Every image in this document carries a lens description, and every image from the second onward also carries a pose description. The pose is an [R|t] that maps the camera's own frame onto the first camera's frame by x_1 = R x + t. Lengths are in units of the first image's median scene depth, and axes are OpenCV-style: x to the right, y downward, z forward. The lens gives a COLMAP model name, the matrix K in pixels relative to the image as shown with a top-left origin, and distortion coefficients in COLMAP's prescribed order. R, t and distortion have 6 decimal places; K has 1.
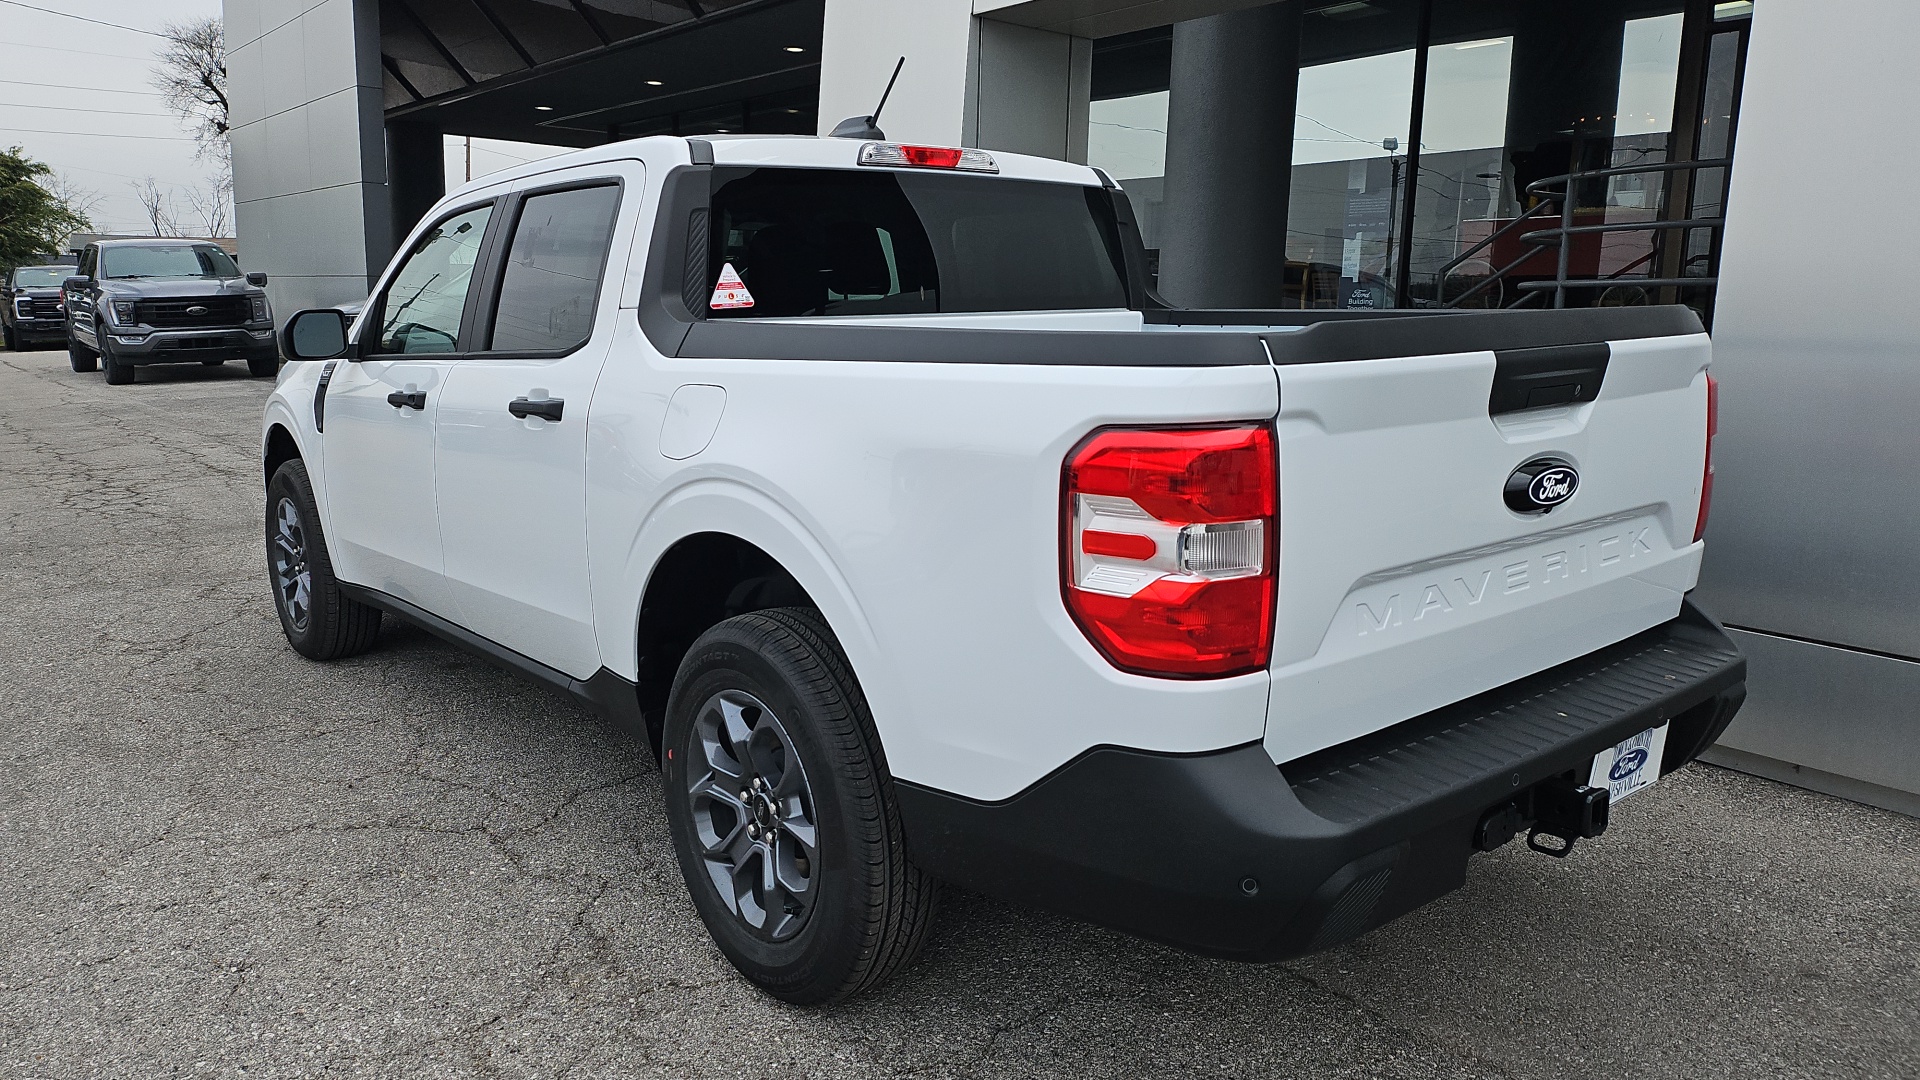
lens RADIAL K [[1402.5, 0, 960.1], [0, 1402.5, 488.3], [0, 0, 1]] dist [-0.000778, -0.072744]
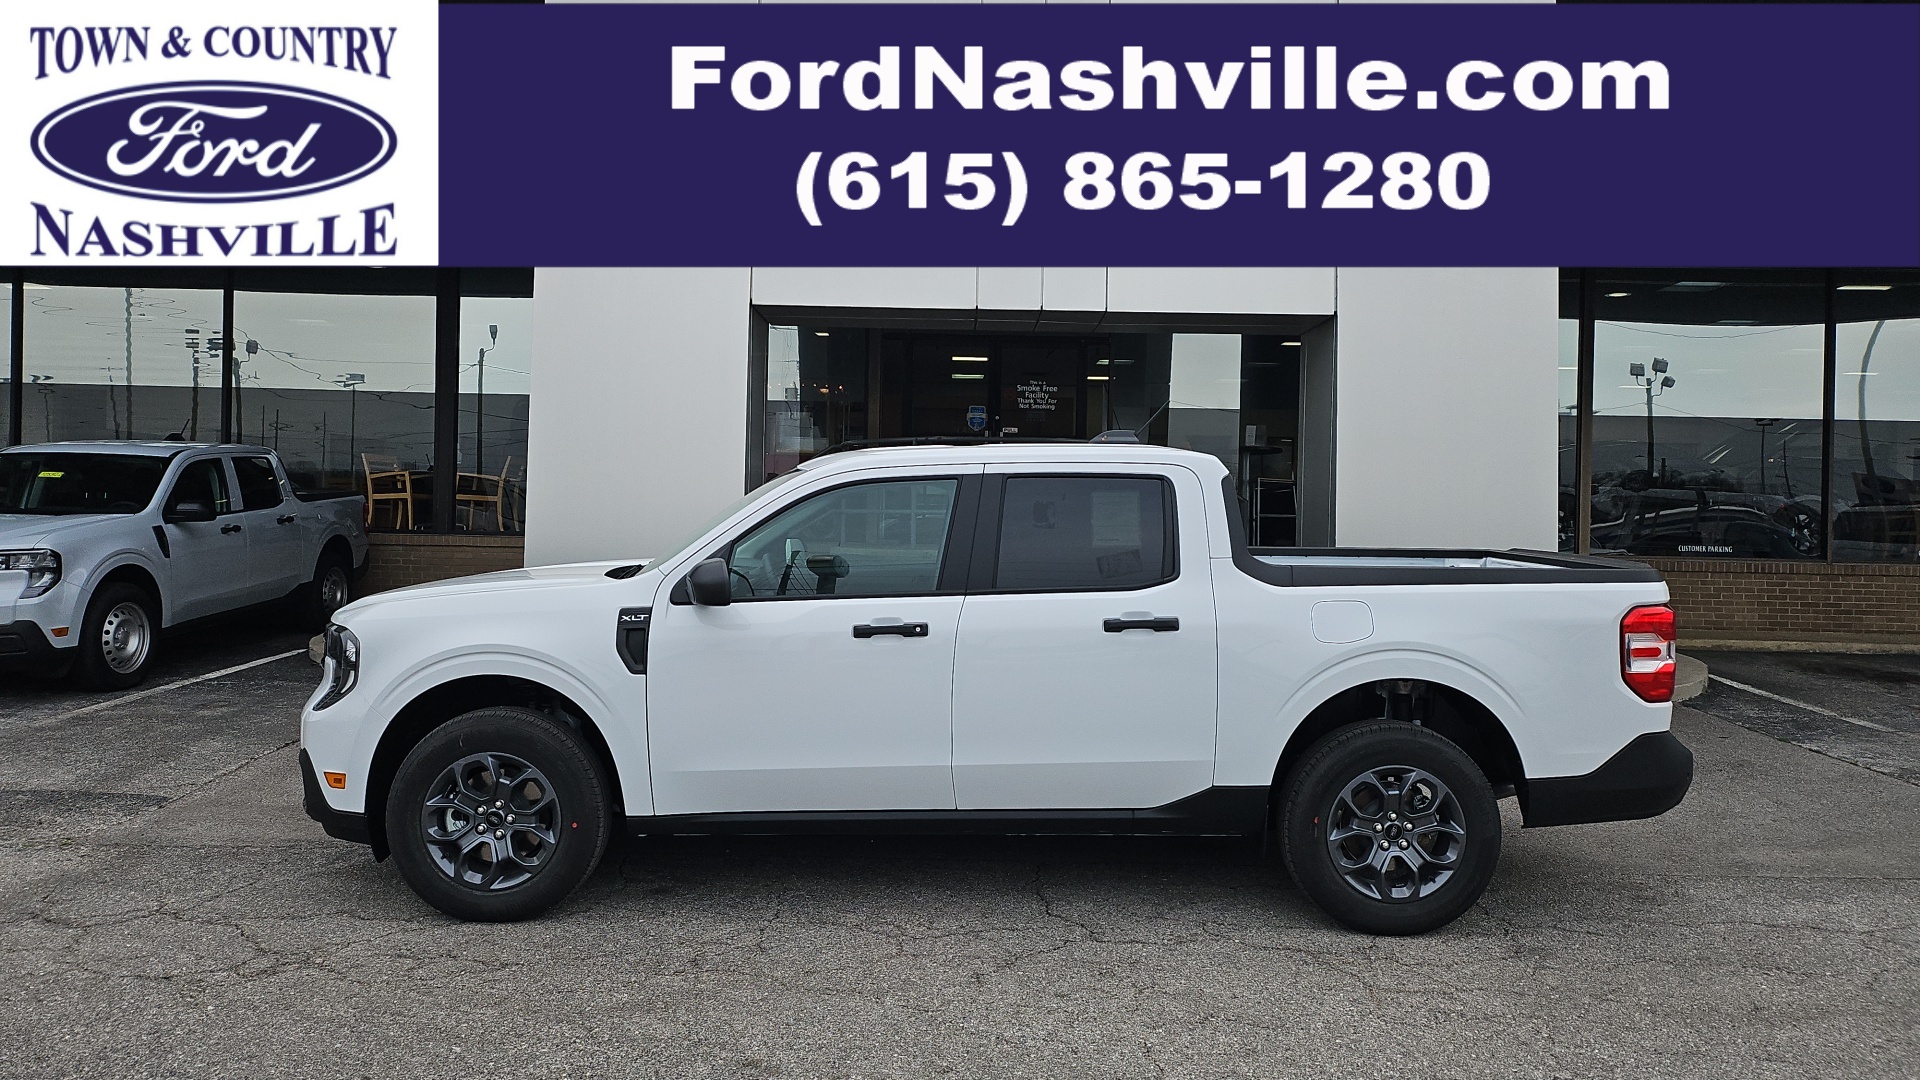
lens RADIAL K [[1357.9, 0, 987.7], [0, 1357.9, 533.0], [0, 0, 1]] dist [0.041006, -0.062150]
pose [[0.626853, 0.002867, 0.779132, -2.473743], [0.094774, 0.992287, -0.079903, -0.086652], [-0.773352, 0.123929, 0.621746, 0.342284]]
